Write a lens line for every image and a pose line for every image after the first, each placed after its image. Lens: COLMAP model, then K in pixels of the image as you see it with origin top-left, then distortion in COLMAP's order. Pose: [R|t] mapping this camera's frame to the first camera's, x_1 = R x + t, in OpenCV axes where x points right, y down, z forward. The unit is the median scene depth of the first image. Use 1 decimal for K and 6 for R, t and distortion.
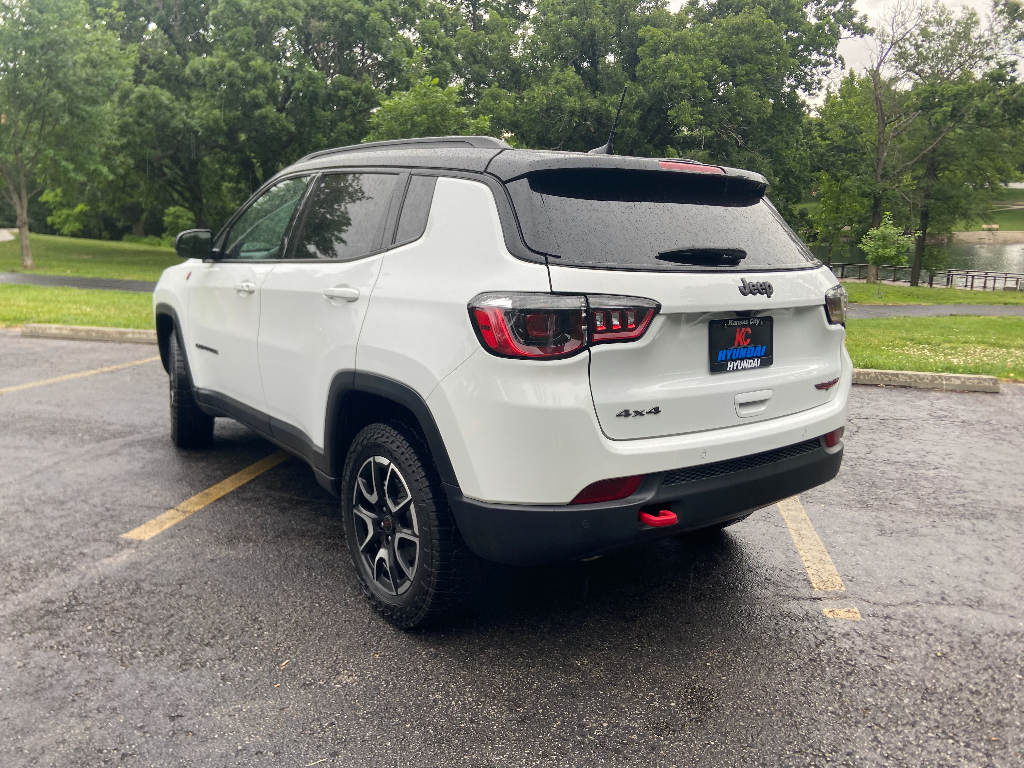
lens RADIAL K [[773.0, 0, 512.0], [0, 773.0, 384.0], [0, 0, 1]] dist [0.124320, -0.160684]
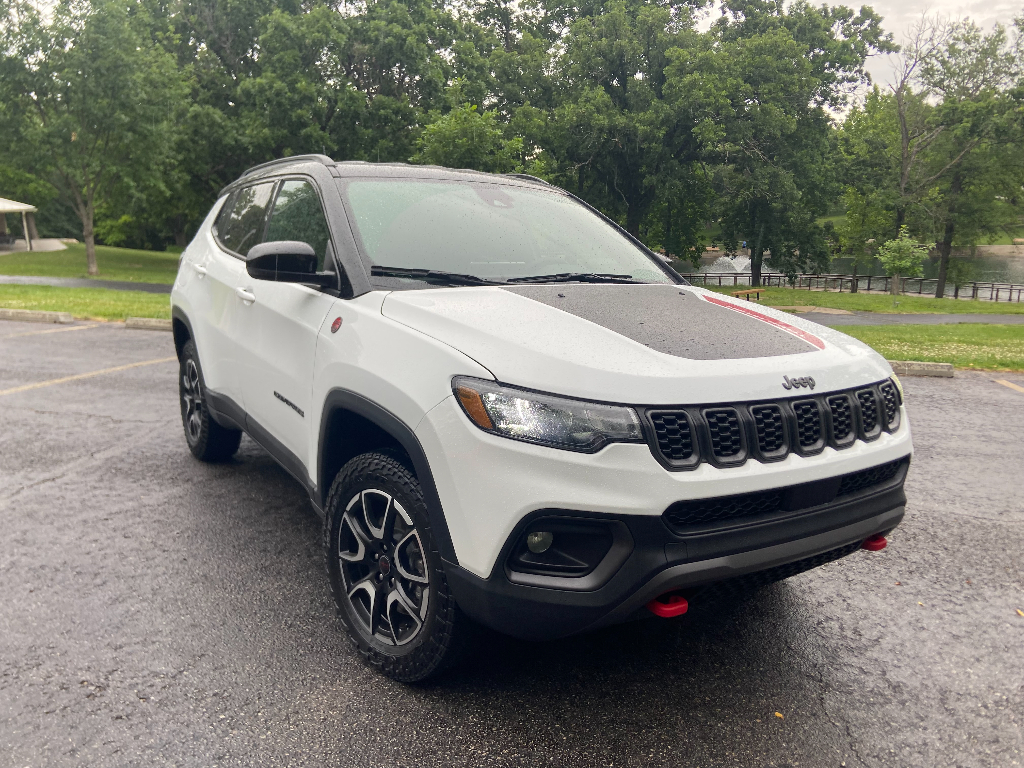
lens RADIAL K [[776.5, 0, 519.0], [0, 776.5, 382.6], [0, 0, 1]] dist [0.132558, -0.173705]
pose [[0.999563, 0.008437, -0.028331, 0.000268], [-0.008930, 0.999810, -0.017302, 0.009770], [0.028180, 0.017547, 0.999449, -0.044362]]
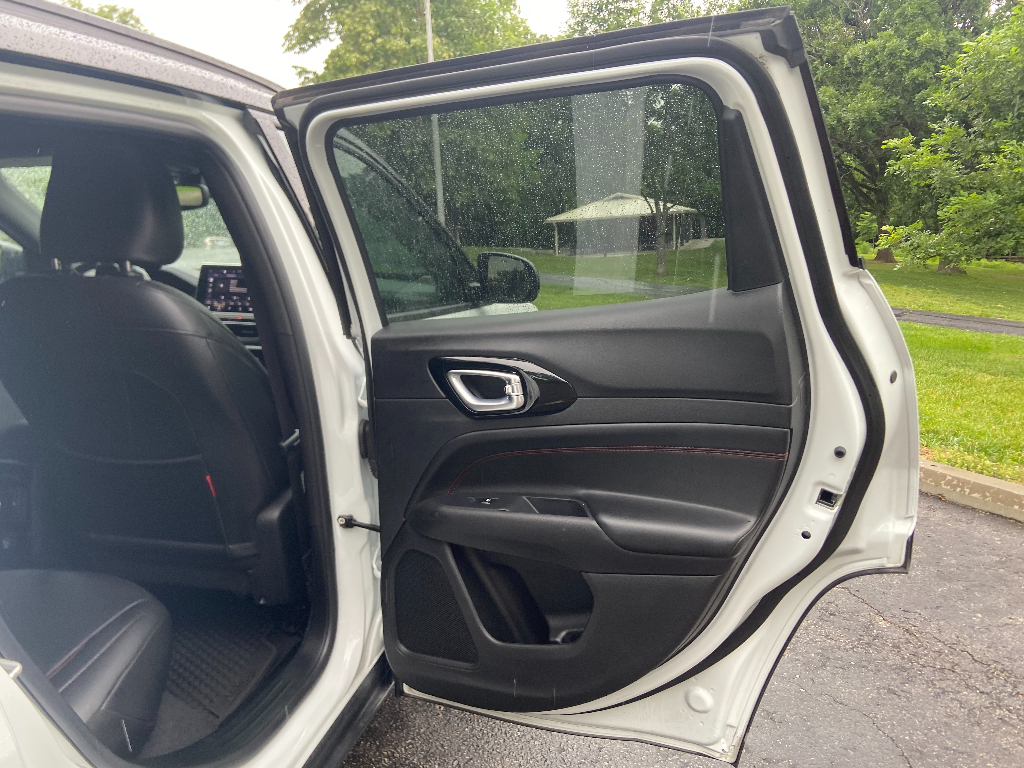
lens RADIAL K [[776.5, 0, 519.0], [0, 776.5, 382.6], [0, 0, 1]] dist [0.132558, -0.173705]
pose [[0.660934, 0.125231, -0.739921, 0.049905], [-0.131673, 0.990034, 0.049946, -0.021249], [0.738802, 0.064417, 0.670837, 0.109098]]
